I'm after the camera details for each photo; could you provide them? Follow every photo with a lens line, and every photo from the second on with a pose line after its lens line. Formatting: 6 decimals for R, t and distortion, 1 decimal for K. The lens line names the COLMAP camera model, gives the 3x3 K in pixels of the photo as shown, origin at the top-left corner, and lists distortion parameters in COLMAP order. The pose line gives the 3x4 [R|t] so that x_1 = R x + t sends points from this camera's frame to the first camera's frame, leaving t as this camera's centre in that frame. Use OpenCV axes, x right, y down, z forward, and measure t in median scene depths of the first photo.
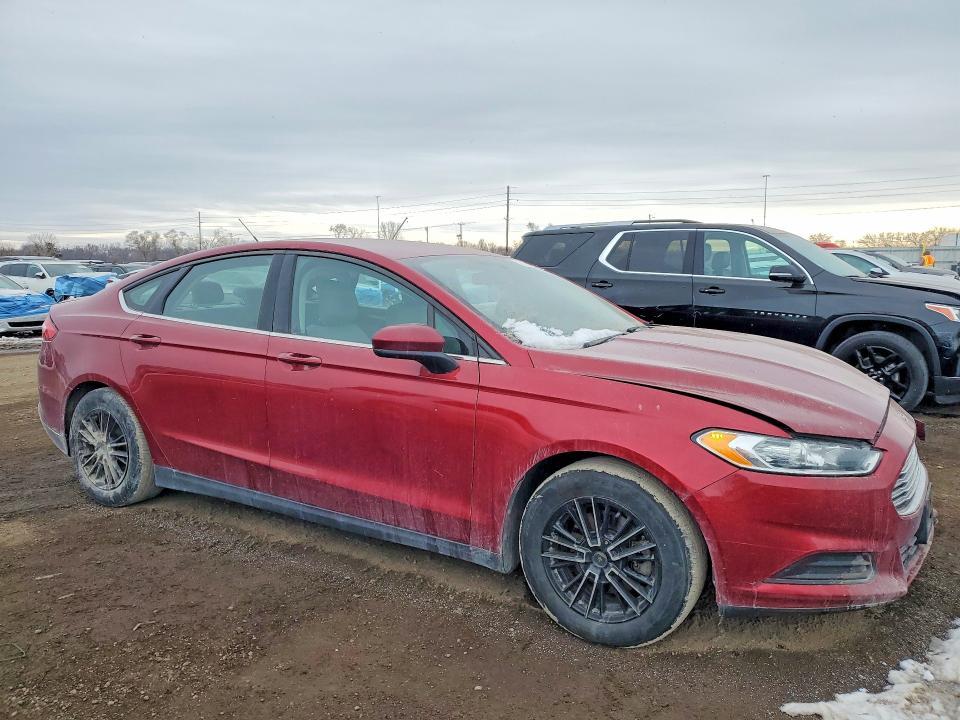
lens RADIAL K [[719.9, 0, 490.3], [0, 719.9, 358.4], [0, 0, 1]] dist [0.031465, -0.010849]
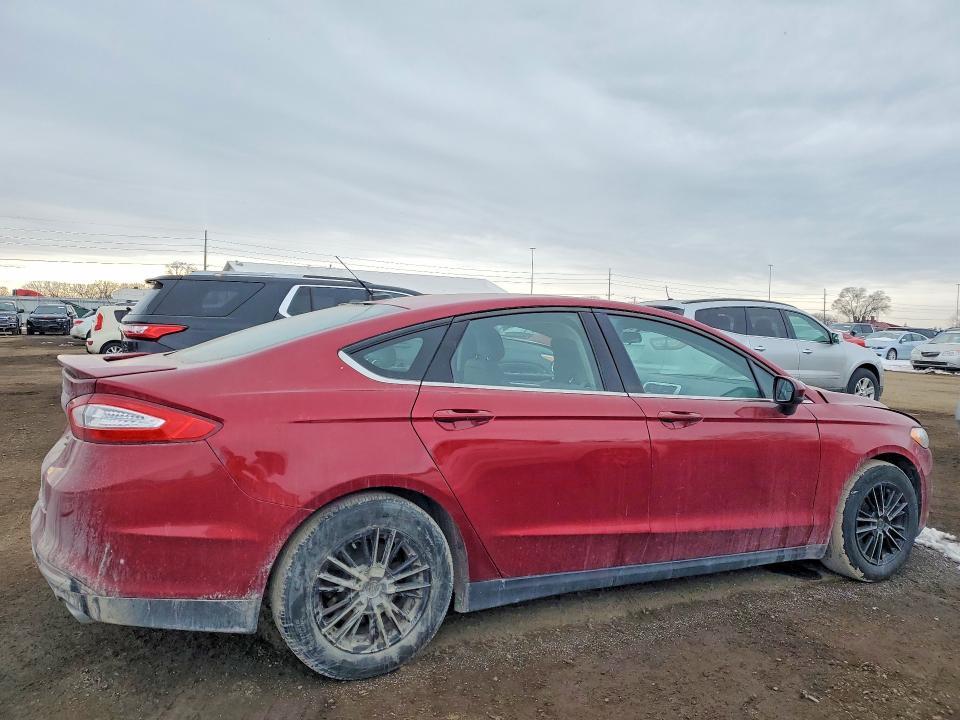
lens RADIAL K [[719.9, 0, 490.3], [0, 719.9, 358.4], [0, 0, 1]] dist [0.031465, -0.010849]
pose [[0.527606, -0.011538, 0.849411, -1.191293], [0.071049, 0.997004, -0.030588, -0.064734], [-0.846513, 0.076488, 0.526845, 0.635968]]
